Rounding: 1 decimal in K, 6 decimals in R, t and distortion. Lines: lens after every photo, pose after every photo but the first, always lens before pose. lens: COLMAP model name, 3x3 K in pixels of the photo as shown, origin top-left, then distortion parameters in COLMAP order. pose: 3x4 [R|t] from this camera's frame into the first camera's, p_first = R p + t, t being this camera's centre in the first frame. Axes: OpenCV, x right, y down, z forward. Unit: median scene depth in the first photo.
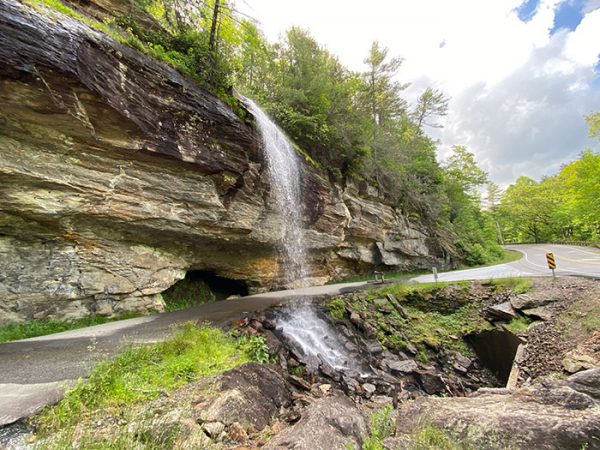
lens RADIAL K [[244.9, 0, 300.0], [0, 244.9, 225.0], [0, 0, 1]] dist [0.018392, -0.020650]
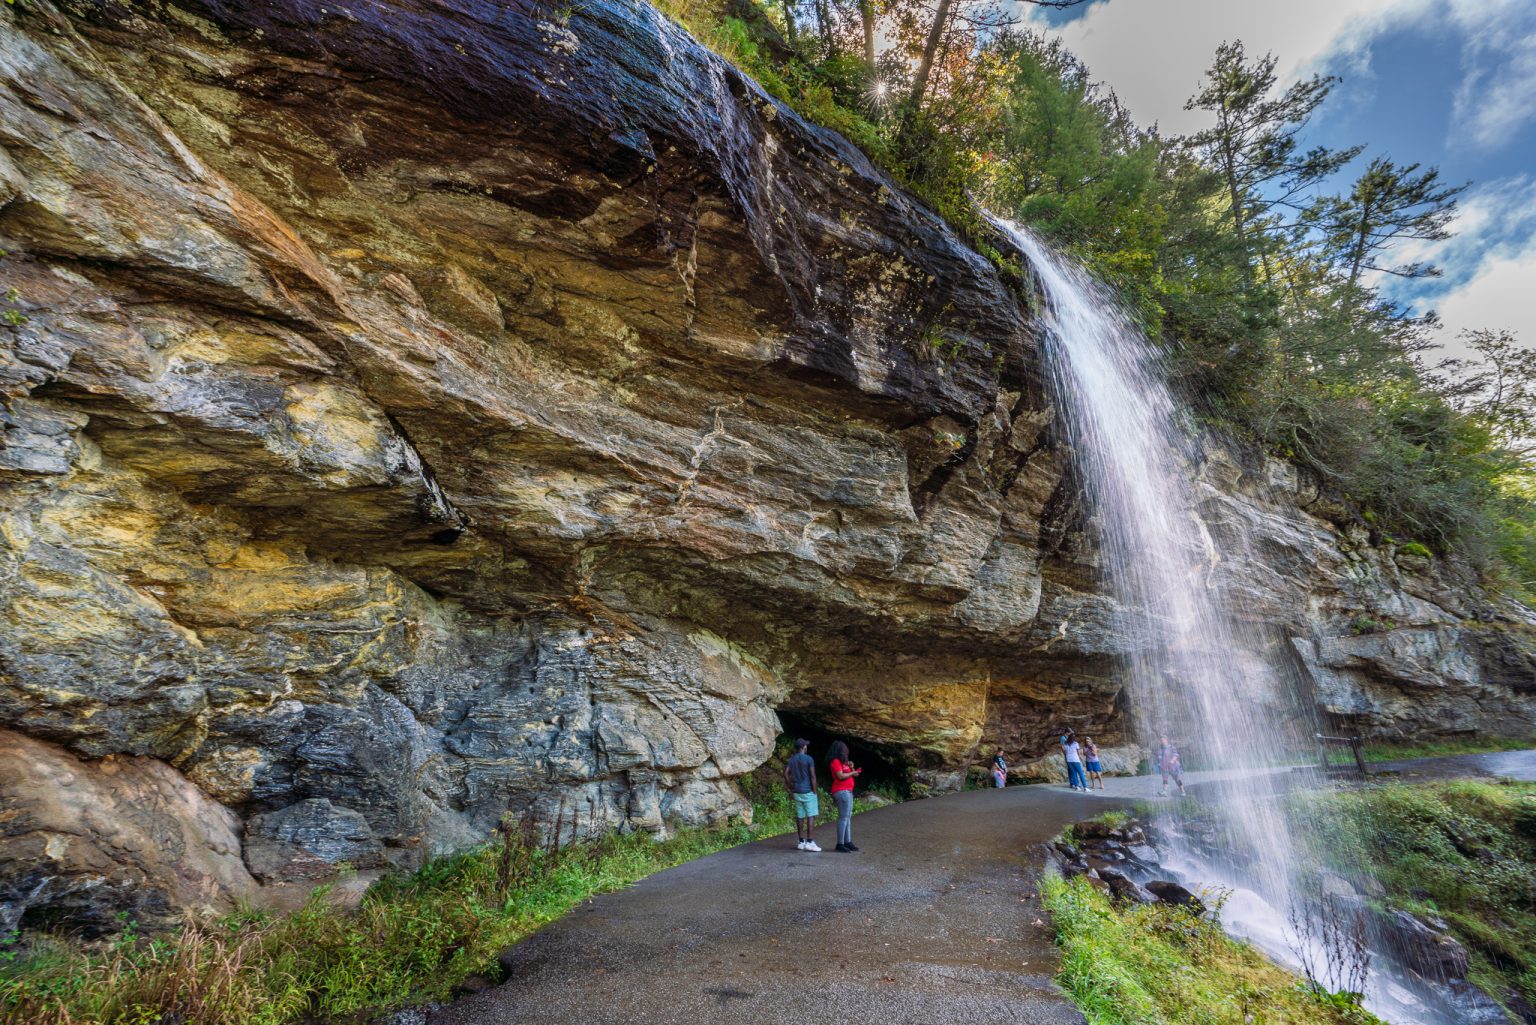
lens RADIAL K [[698.7, 0, 768.0], [0, 698.7, 512.5], [0, 0, 1]] dist [-0.010327, 0.000177]
pose [[0.982587, -0.018727, -0.184856, -0.419663], [-0.001587, 0.994025, -0.109140, 0.024699], [0.185795, 0.107533, 0.976687, 0.013023]]
